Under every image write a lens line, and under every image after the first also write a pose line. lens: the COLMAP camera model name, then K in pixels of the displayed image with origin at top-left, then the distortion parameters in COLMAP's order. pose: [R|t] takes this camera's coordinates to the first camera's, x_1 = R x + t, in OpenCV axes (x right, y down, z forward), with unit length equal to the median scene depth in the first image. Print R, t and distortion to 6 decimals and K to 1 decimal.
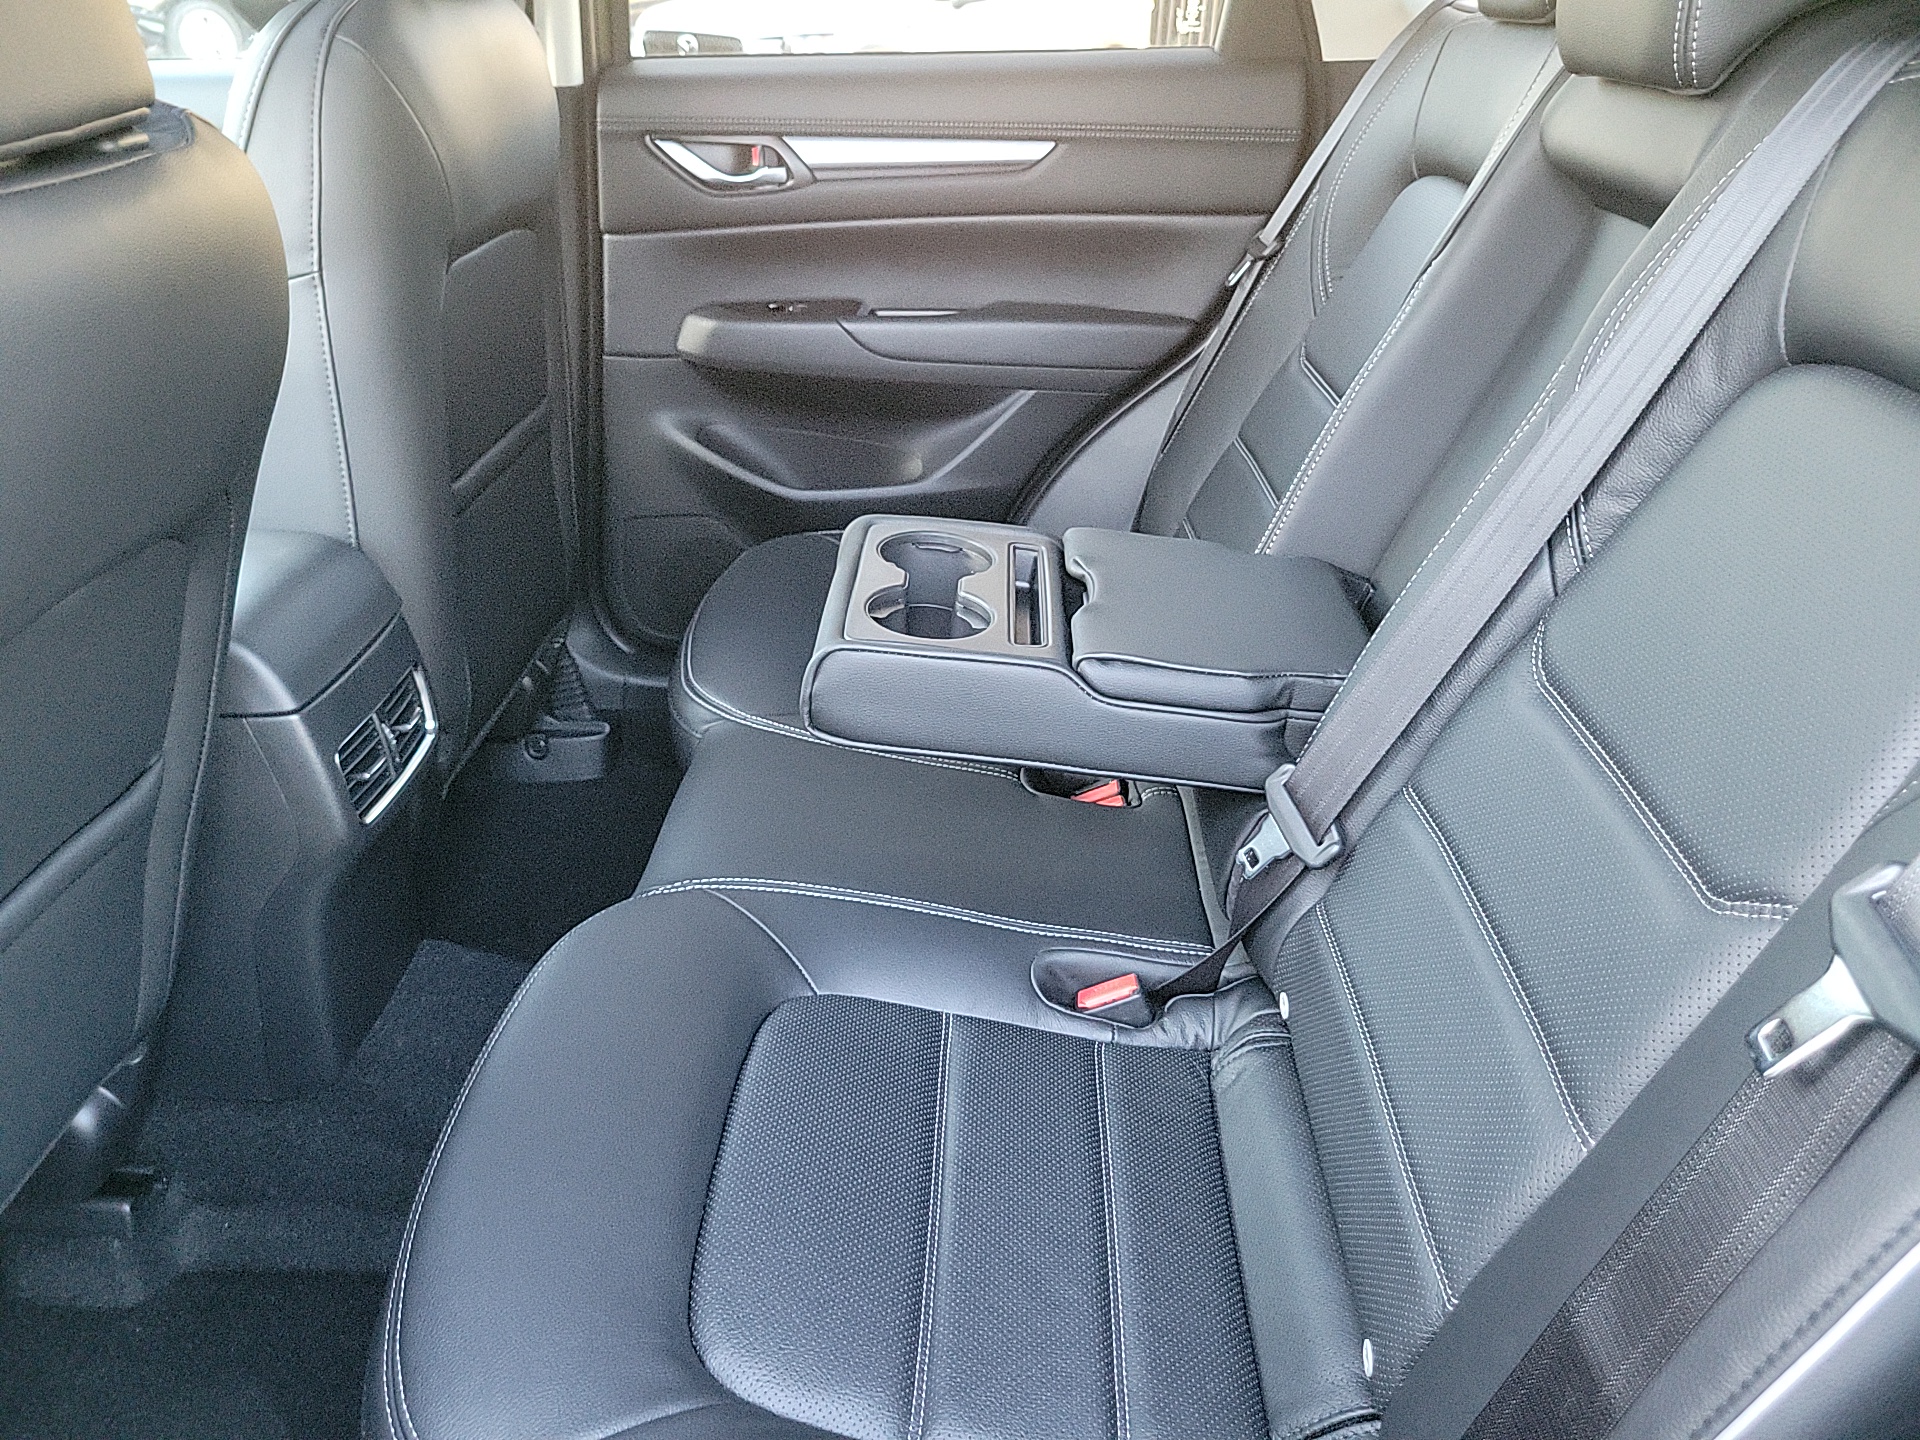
lens RADIAL K [[1491.2, 0, 960.0], [0, 1491.2, 720.0], [0, 0, 1]] dist [0.007255, 0.001506]
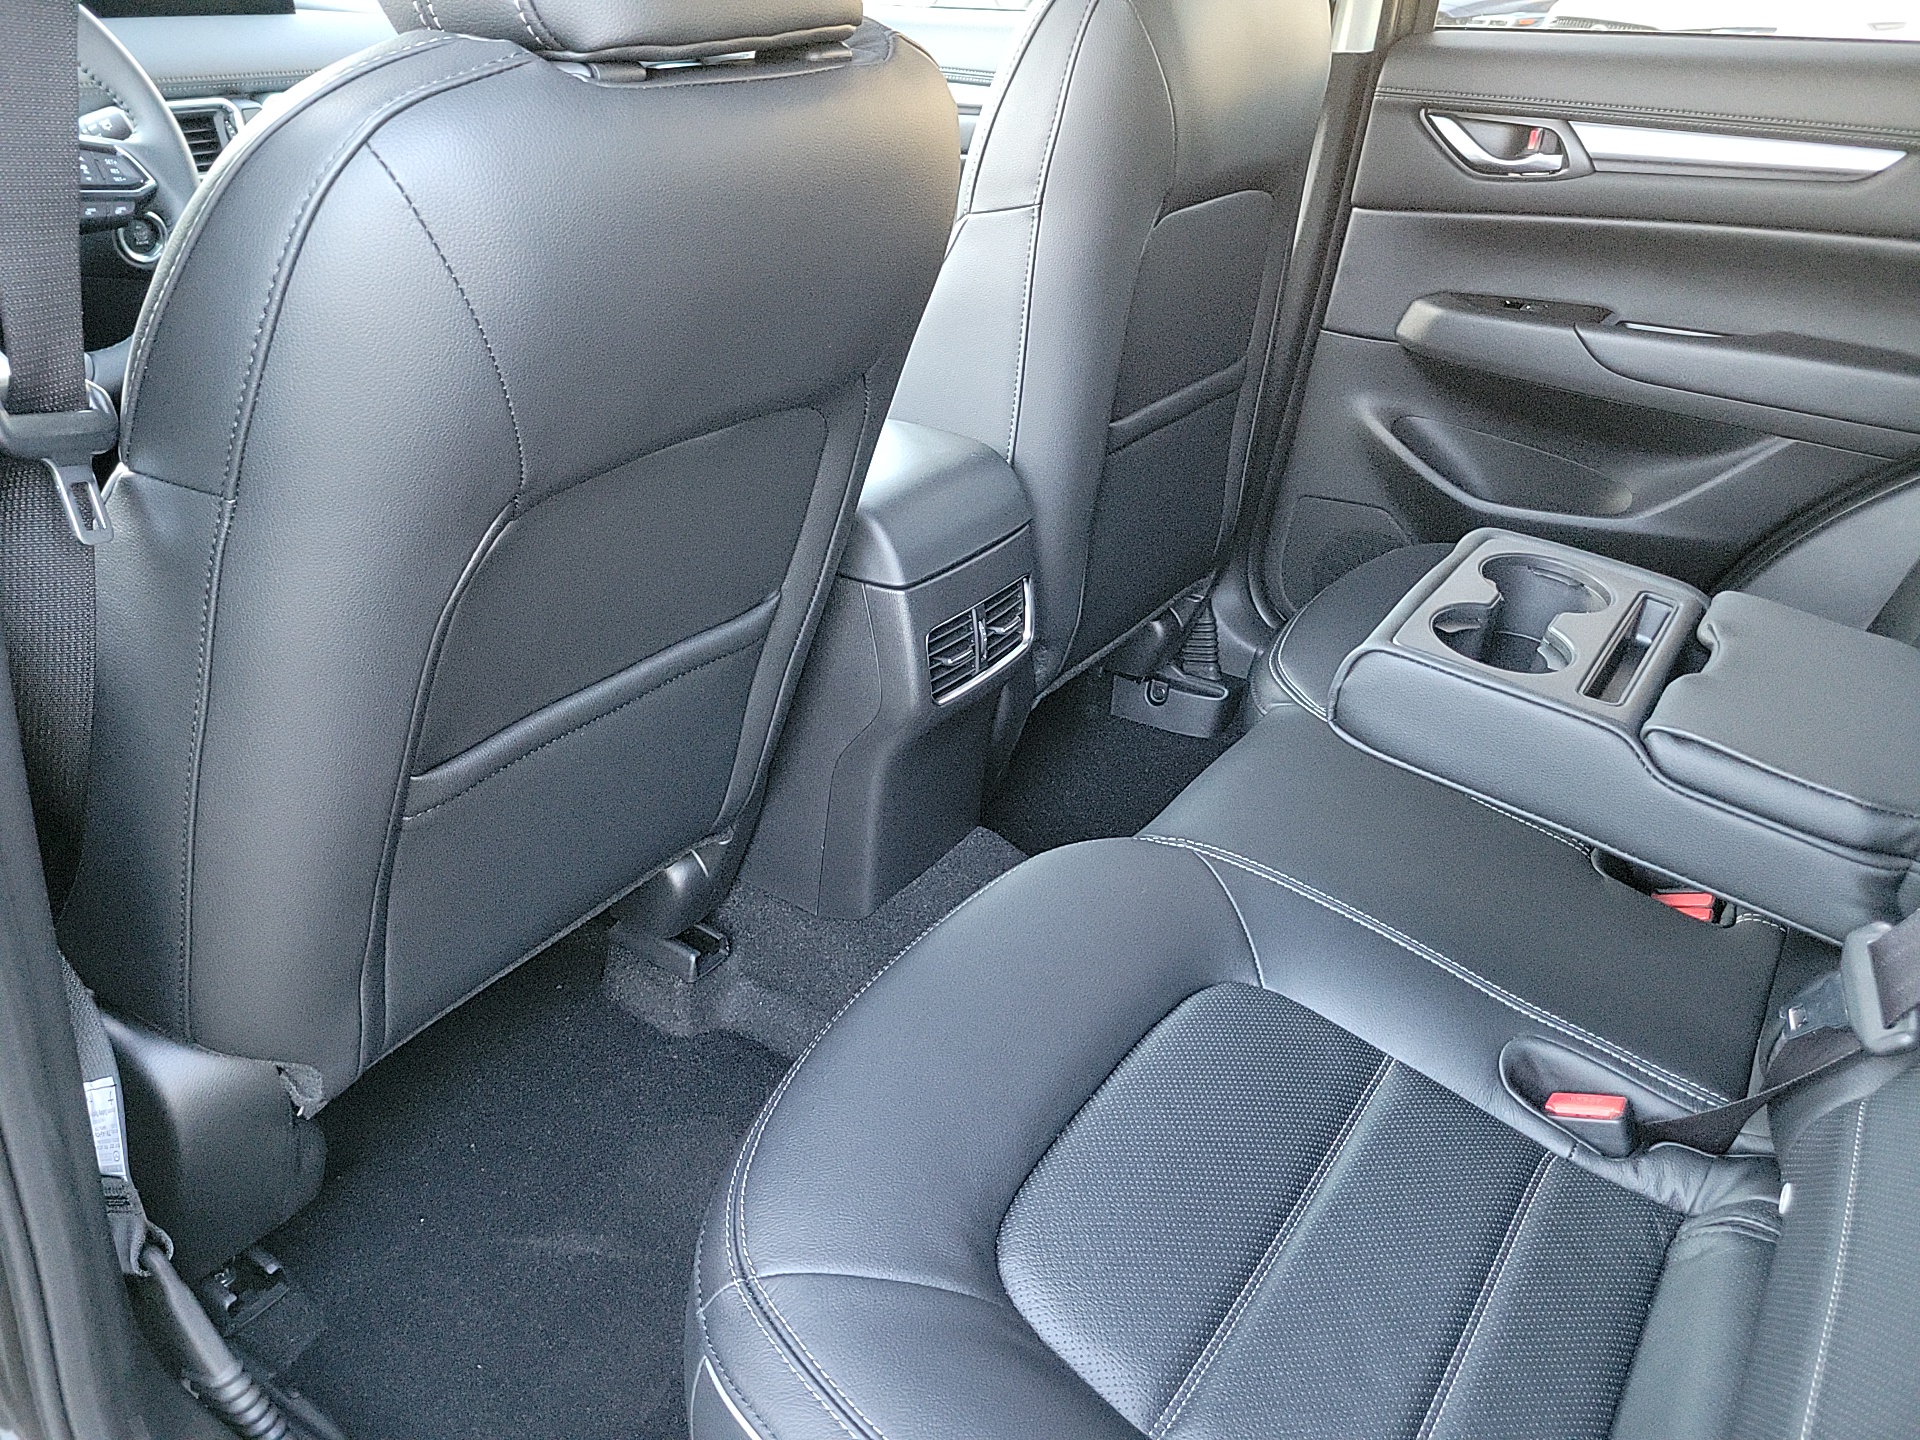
lens RADIAL K [[1486.8, 0, 971.9], [0, 1486.8, 755.6], [0, 0, 1]] dist [0.009884, -0.002569]
pose [[0.837783, 0.275598, -0.471343, 0.147701], [-0.264225, 0.960089, 0.091728, -0.001111], [0.477812, 0.047693, 0.877167, 0.042824]]
